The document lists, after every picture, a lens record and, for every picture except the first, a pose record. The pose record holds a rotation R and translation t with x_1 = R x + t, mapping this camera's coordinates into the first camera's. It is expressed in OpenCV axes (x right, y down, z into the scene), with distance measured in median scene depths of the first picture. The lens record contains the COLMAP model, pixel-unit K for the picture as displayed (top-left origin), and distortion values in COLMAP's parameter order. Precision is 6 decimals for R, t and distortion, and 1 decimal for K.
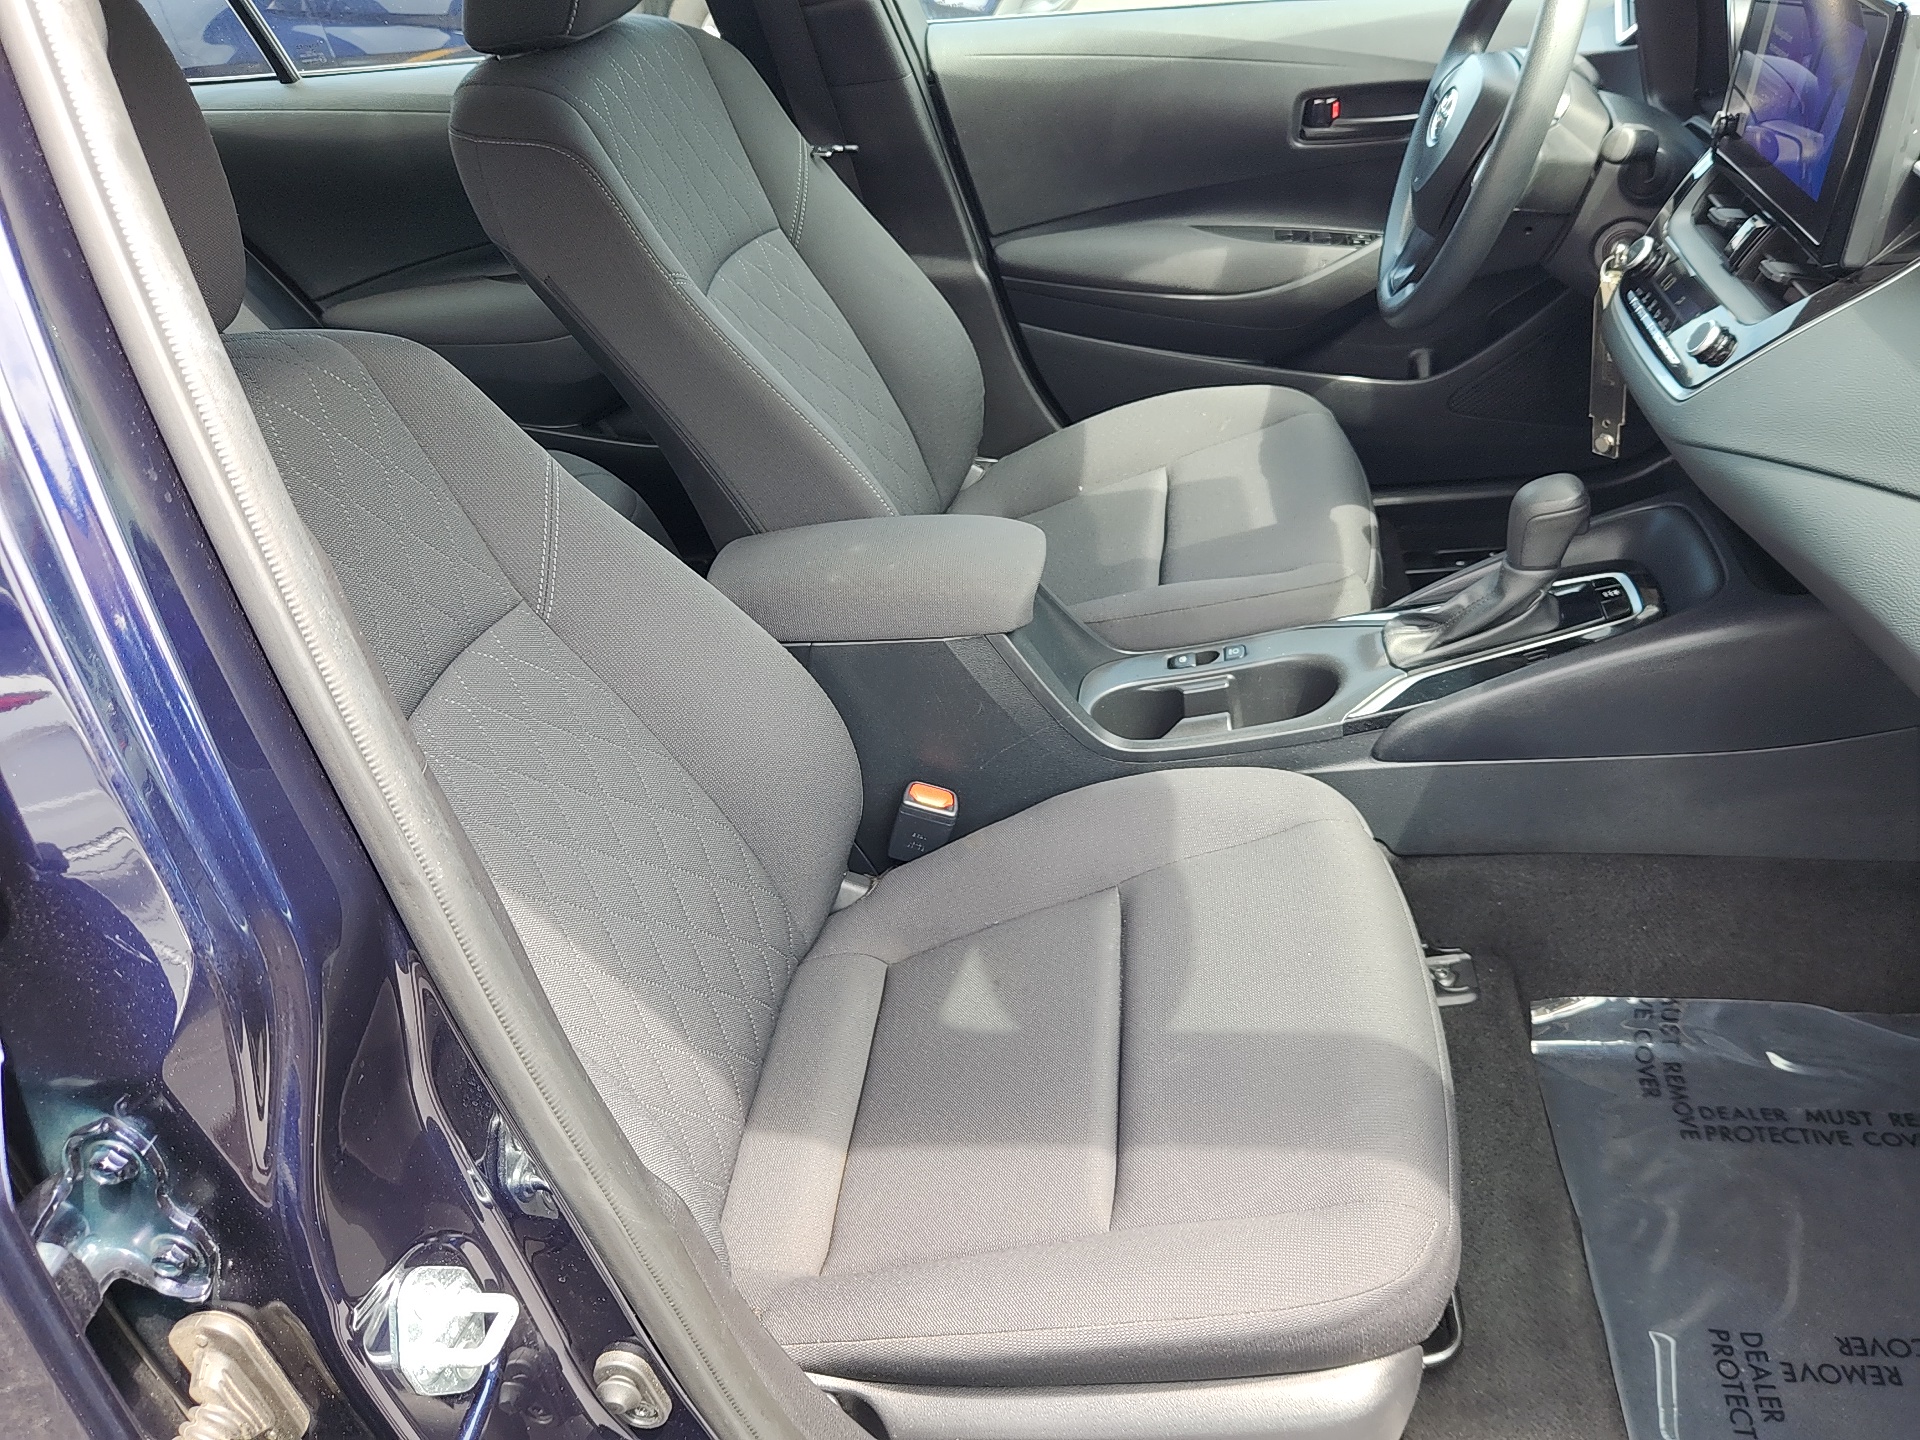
lens RADIAL K [[1859.0, 0, 960.0], [0, 1859.0, 720.0], [0, 0, 1]] dist [0.068715, -0.096829]
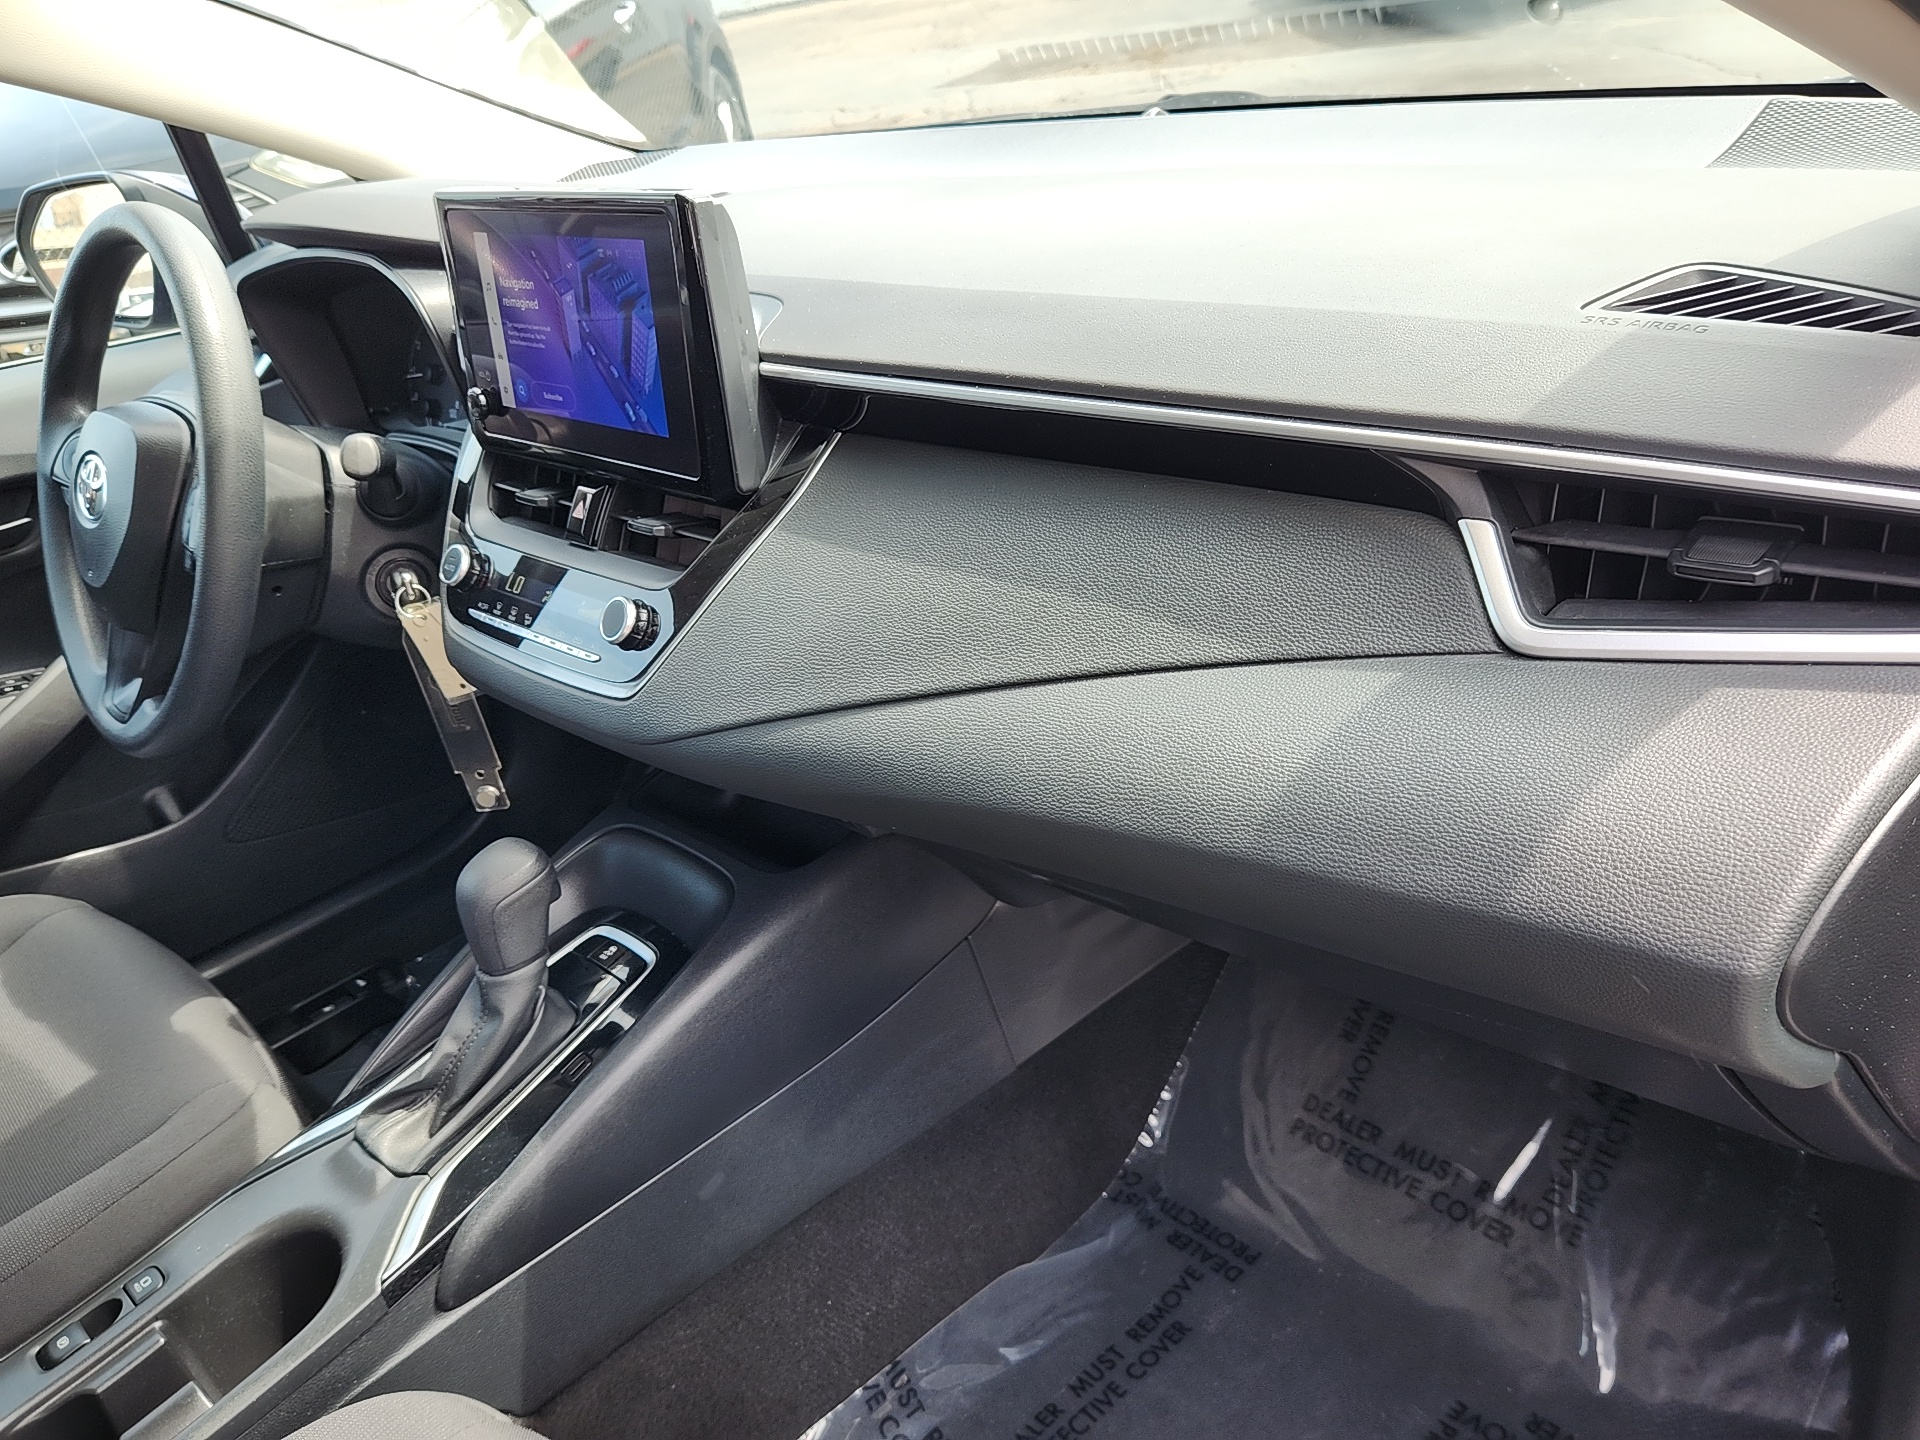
lens RADIAL K [[1561.3, 0, 1009.3], [0, 1561.3, 710.6], [0, 0, 1]] dist [0.060006, -0.059011]
pose [[0.619413, -0.308842, 0.721764, -0.000317], [0.454163, 0.890878, -0.008554, -0.075344], [-0.640362, 0.333097, 0.692086, 0.382049]]
